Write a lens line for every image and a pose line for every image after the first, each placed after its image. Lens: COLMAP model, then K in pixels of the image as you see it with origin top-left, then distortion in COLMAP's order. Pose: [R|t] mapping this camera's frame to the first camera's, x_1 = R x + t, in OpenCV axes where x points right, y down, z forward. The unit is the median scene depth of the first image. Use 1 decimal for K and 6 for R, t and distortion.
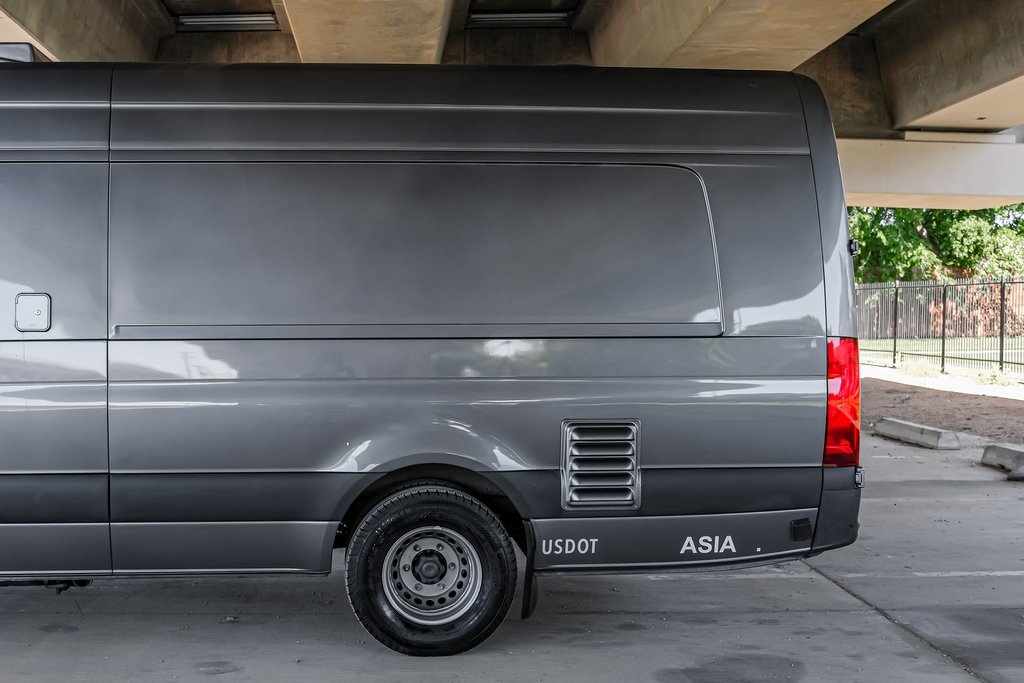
lens RADIAL K [[1164.1, 0, 364.7], [0, 1164.1, 346.6], [0, 0, 1]] dist [-0.009420, -0.001570]
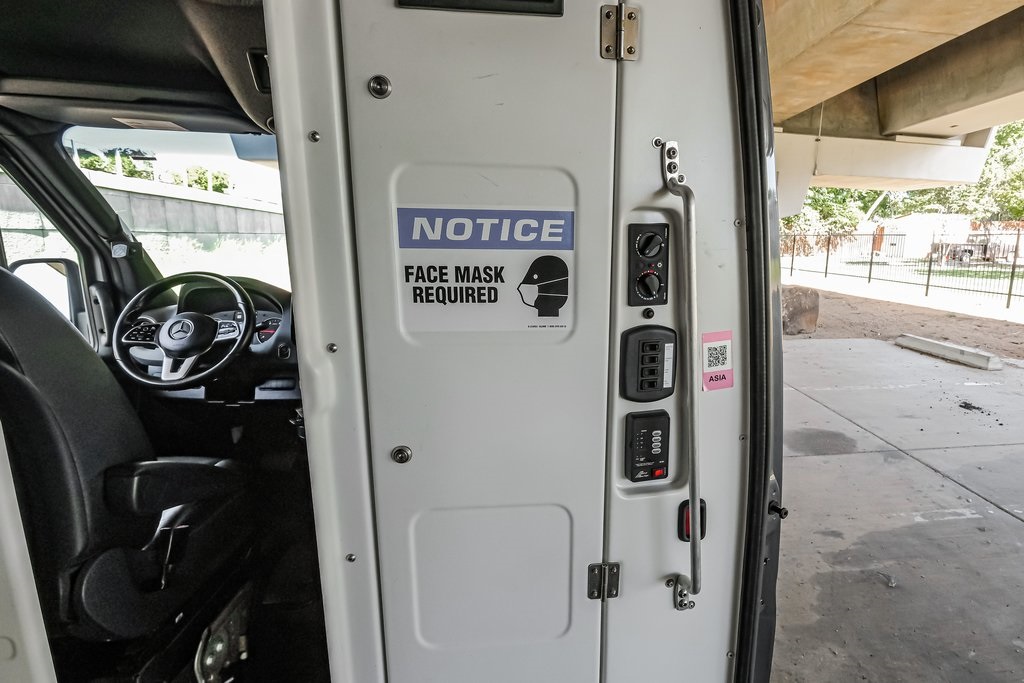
lens RADIAL K [[501.1, 0, 578.8], [0, 501.1, 330.8], [0, 0, 1]] dist [-0.006933, -0.000727]
pose [[0.989916, -0.018797, 0.140404, -0.039172], [-0.002269, 0.988926, 0.148395, -0.031938], [-0.141638, -0.147217, 0.978910, 0.416783]]
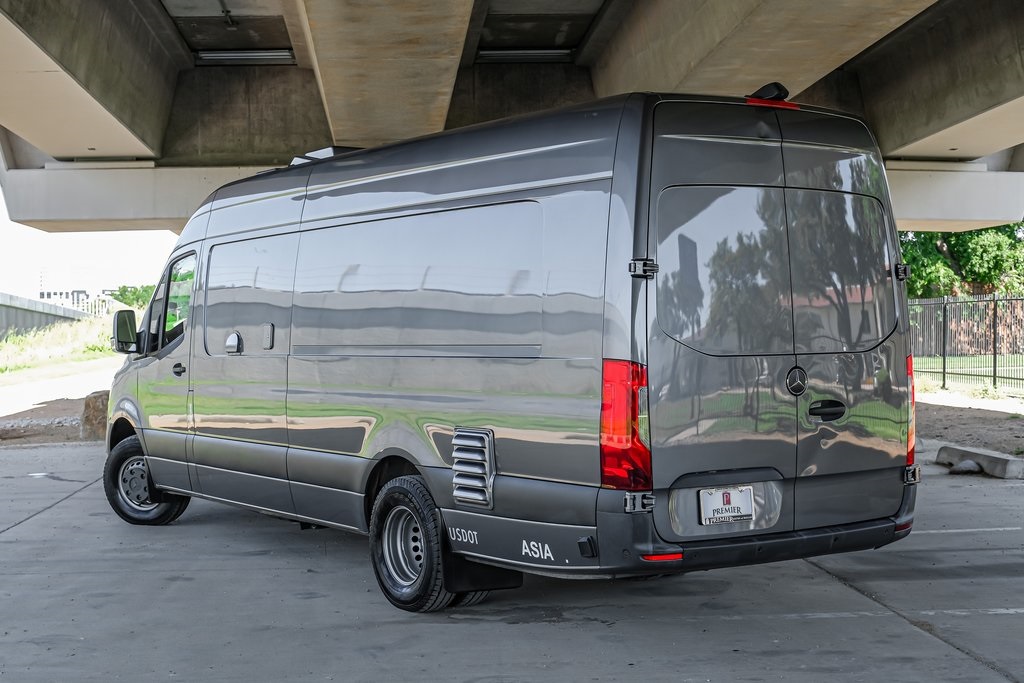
lens RADIAL K [[1274.5, 0, 443.6], [0, 1274.5, 378.6], [0, 0, 1]] dist [0.021369, 0.012946]
pose [[0.997894, -0.013182, 0.063507, -0.019590], [0.012942, 0.999907, 0.004187, 0.005336], [-0.063557, -0.003357, 0.997973, -0.161007]]
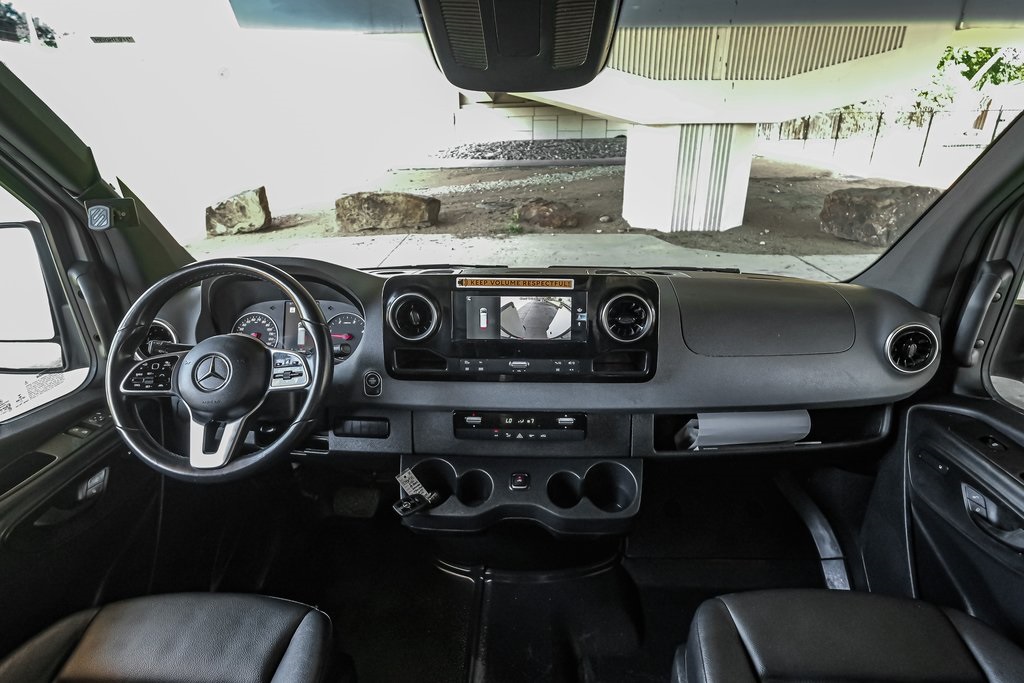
lens RADIAL K [[523.4, 0, 513.7], [0, 523.4, 329.2], [0, 0, 1]] dist [-0.006427, -0.000799]
pose [[0.999890, -0.009947, -0.011037, -0.067608], [0.013101, 0.940649, 0.339128, -0.040261], [0.007008, -0.339235, 0.940676, 0.469073]]
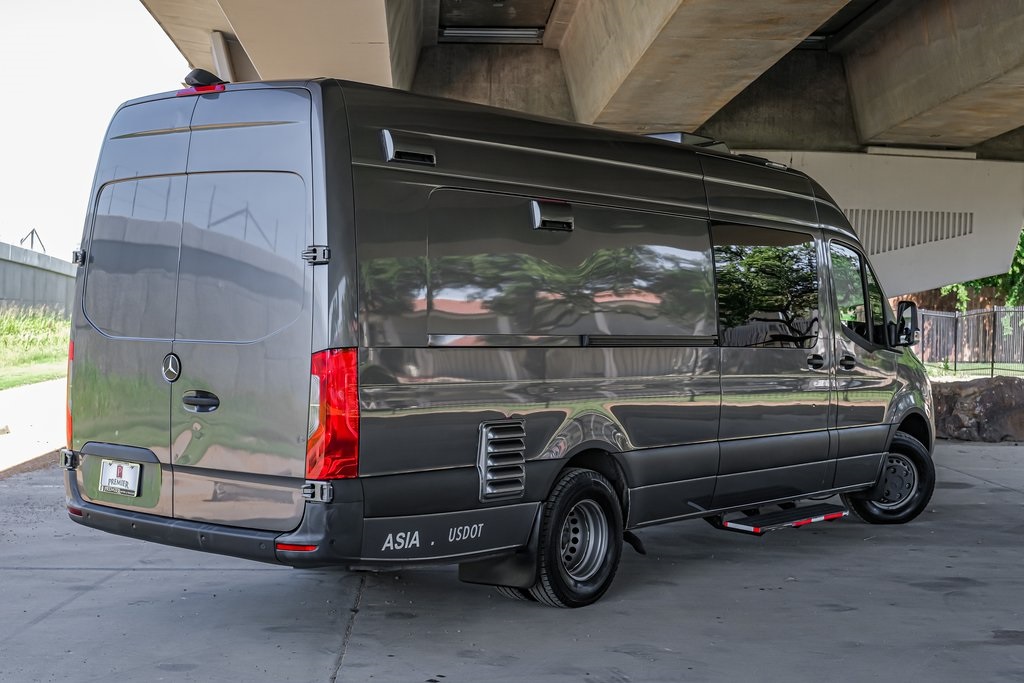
lens RADIAL K [[1295.2, 0, 495.8], [0, 1295.2, 357.3], [0, 0, 1]] dist [0.024983, 0.011763]
pose [[0.998409, 0.018130, 0.053394, -0.184354], [-0.017908, 0.999829, -0.004617, 0.004773], [-0.053469, 0.003653, 0.998563, -0.128127]]
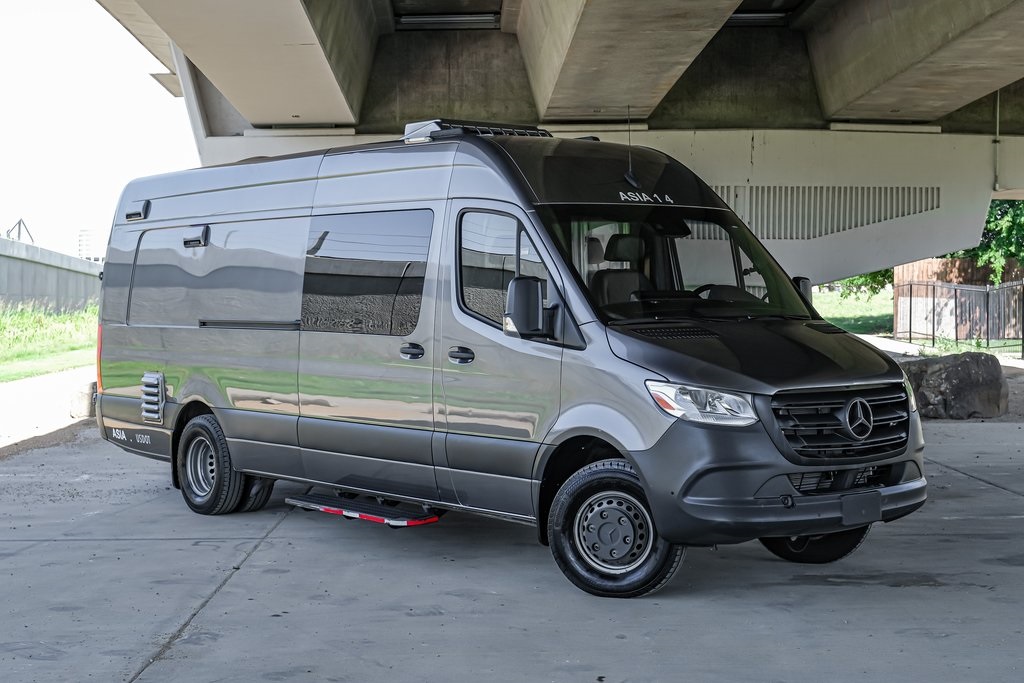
lens RADIAL K [[1418.2, 0, 481.4], [0, 1418.2, 308.5], [0, 0, 1]] dist [0.010688, 0.011288]
pose [[0.999796, -0.002646, 0.020039, -0.124827], [0.003254, 0.999534, -0.030343, 0.006232], [-0.019950, 0.030402, 0.999339, -0.235809]]
